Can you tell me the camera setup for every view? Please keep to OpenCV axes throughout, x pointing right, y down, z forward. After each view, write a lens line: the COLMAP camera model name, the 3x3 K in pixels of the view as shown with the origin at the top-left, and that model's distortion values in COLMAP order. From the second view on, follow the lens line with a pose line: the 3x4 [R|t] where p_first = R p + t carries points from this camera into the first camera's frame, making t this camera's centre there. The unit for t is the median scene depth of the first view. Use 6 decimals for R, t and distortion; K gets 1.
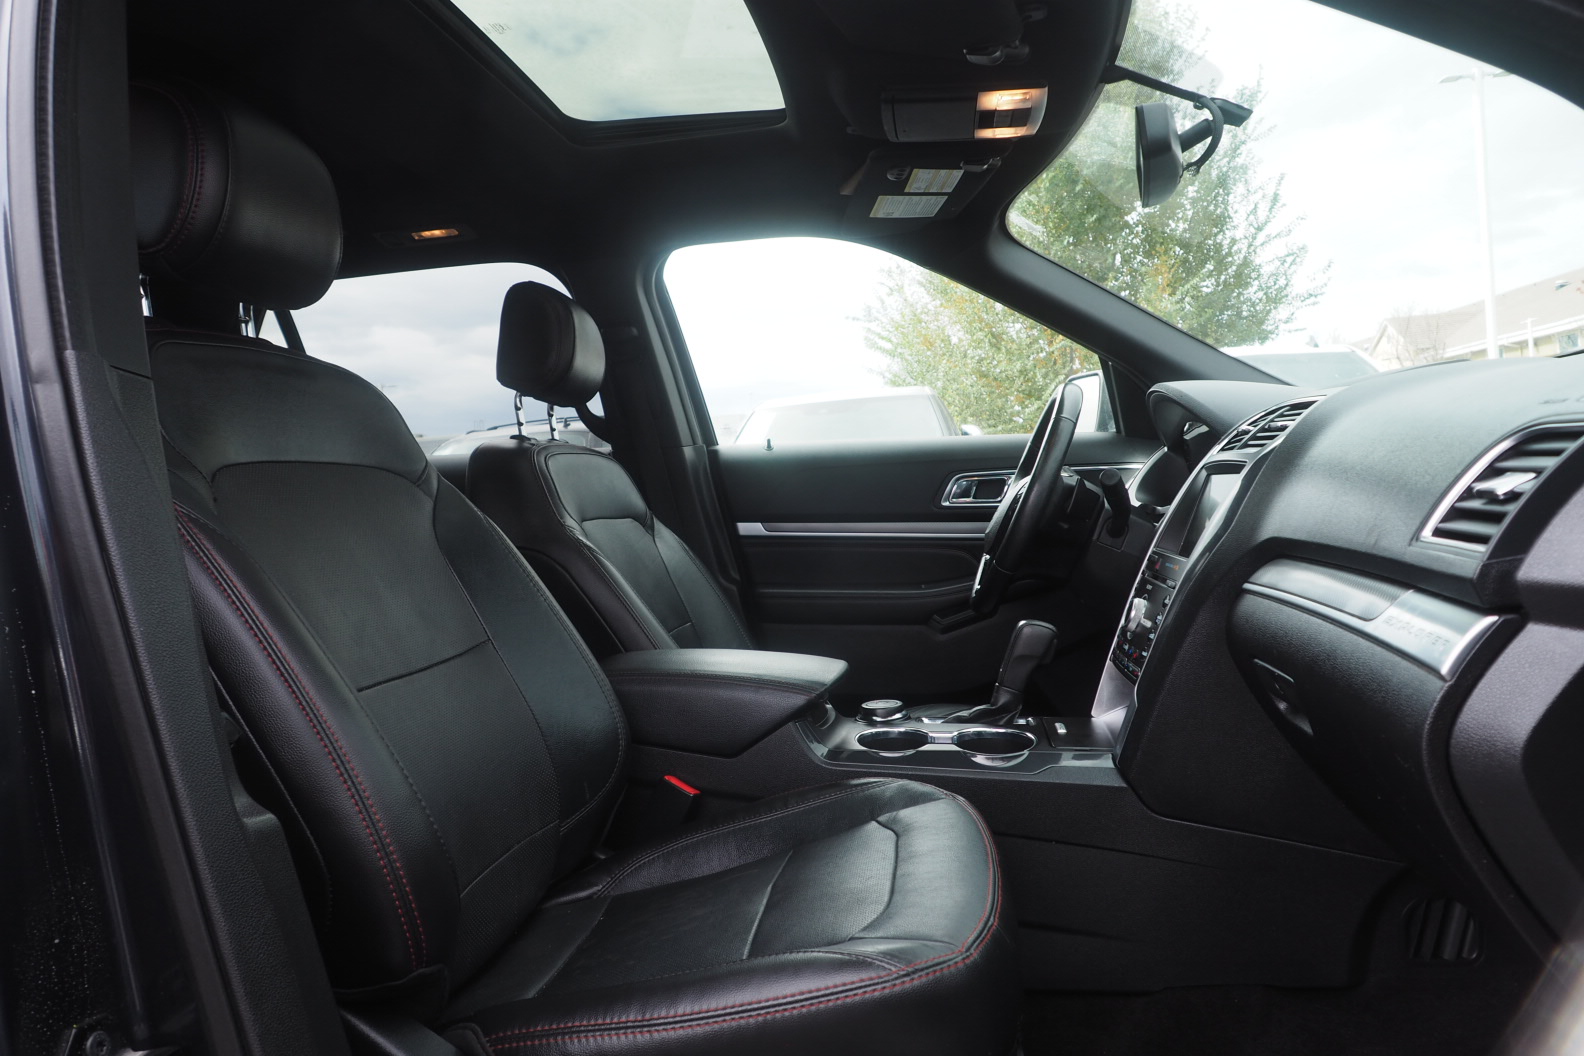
lens RADIAL K [[1138.7, 0, 815.3], [0, 1138.7, 539.2], [0, 0, 1]] dist [-0.014957, -0.000749]
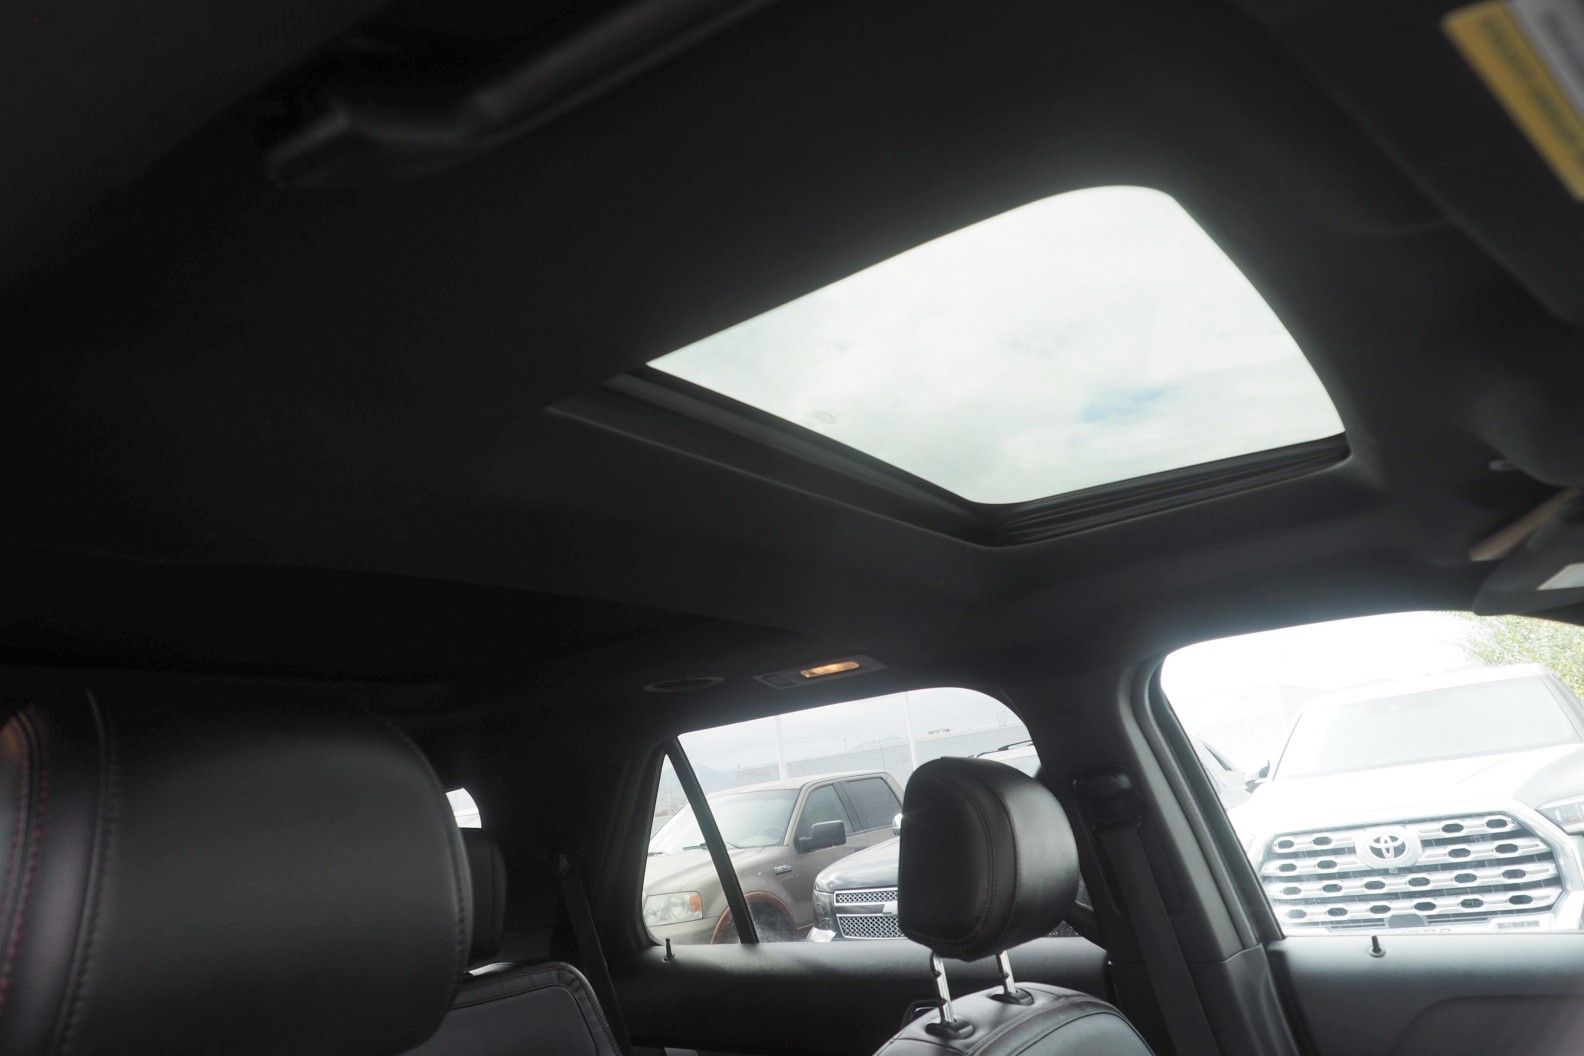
lens RADIAL K [[1138.7, 0, 815.3], [0, 1138.7, 539.2], [0, 0, 1]] dist [-0.014957, -0.000749]
pose [[0.897366, -0.146431, -0.416283, -0.027066], [0.043014, 0.967873, -0.247732, -0.160320], [0.439185, 0.204401, 0.874835, 0.324953]]
